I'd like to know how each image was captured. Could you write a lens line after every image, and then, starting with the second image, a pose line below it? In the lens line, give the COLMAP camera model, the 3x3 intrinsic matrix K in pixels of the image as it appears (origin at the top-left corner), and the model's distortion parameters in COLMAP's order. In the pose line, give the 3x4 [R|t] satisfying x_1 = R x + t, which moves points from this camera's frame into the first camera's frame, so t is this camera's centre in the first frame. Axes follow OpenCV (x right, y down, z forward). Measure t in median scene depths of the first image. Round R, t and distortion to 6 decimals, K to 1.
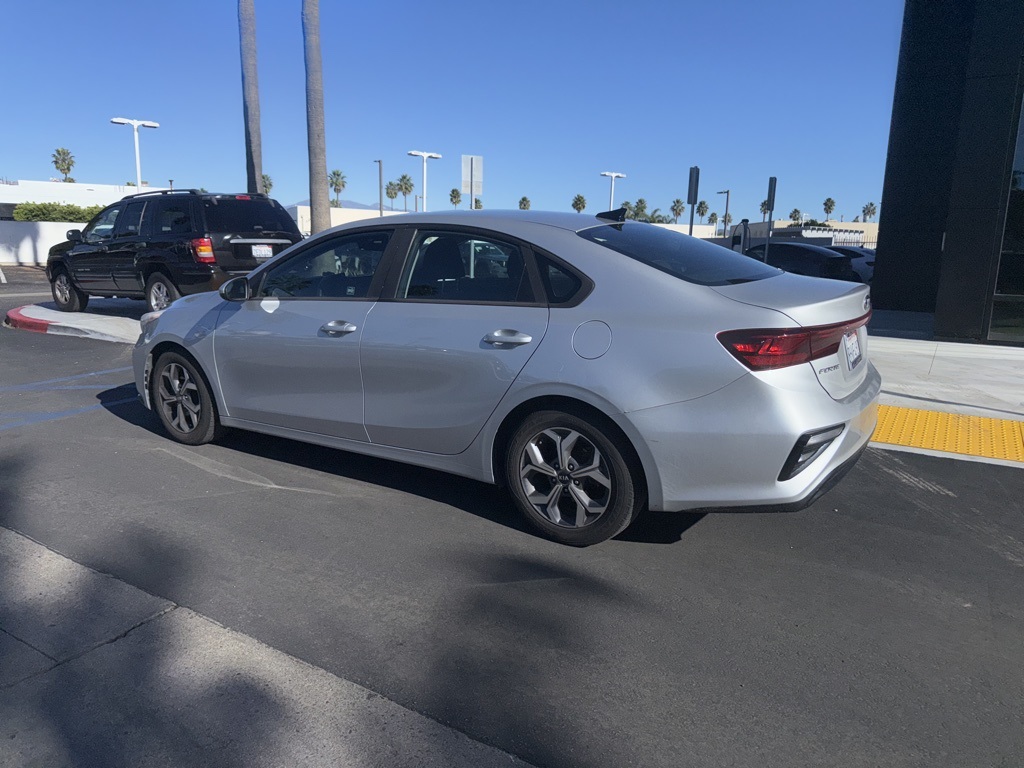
lens RADIAL K [[729.0, 0, 499.4], [0, 729.0, 379.2], [0, 0, 1]] dist [0.042401, -0.054463]
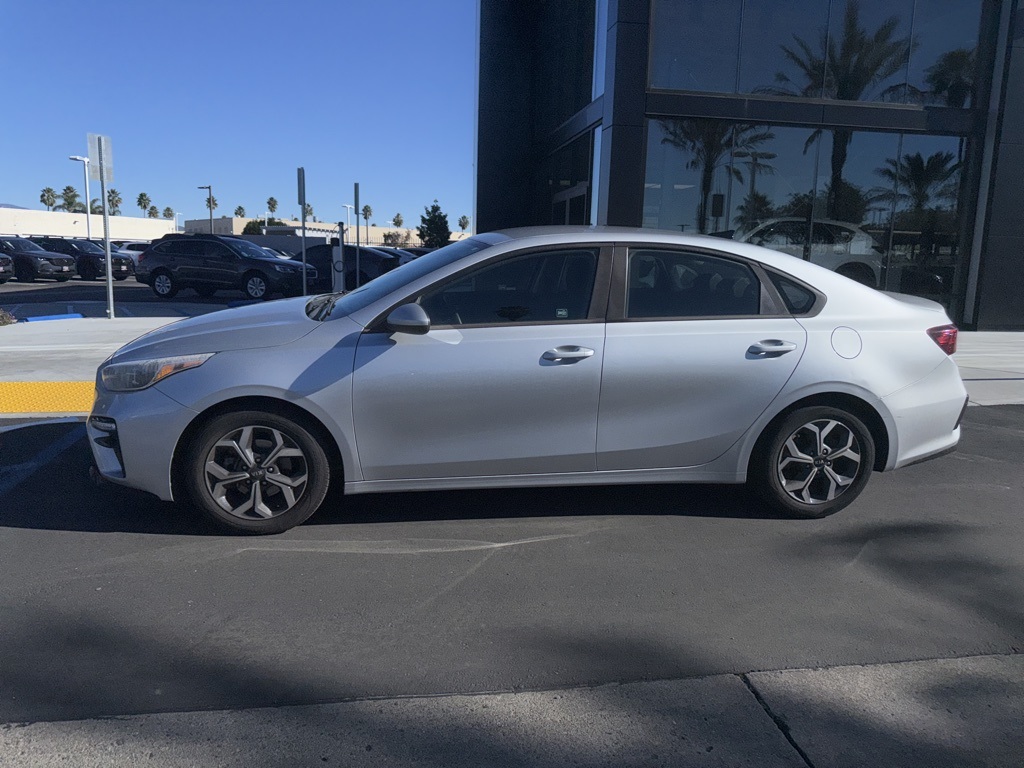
lens RADIAL K [[729.7, 0, 500.7], [0, 729.7, 364.5], [0, 0, 1]] dist [0.039696, -0.052270]
pose [[0.746854, -0.098070, 0.657716, -0.789390], [0.107070, 0.993895, 0.026614, -0.080511], [-0.656311, 0.050545, 0.752795, 0.324449]]
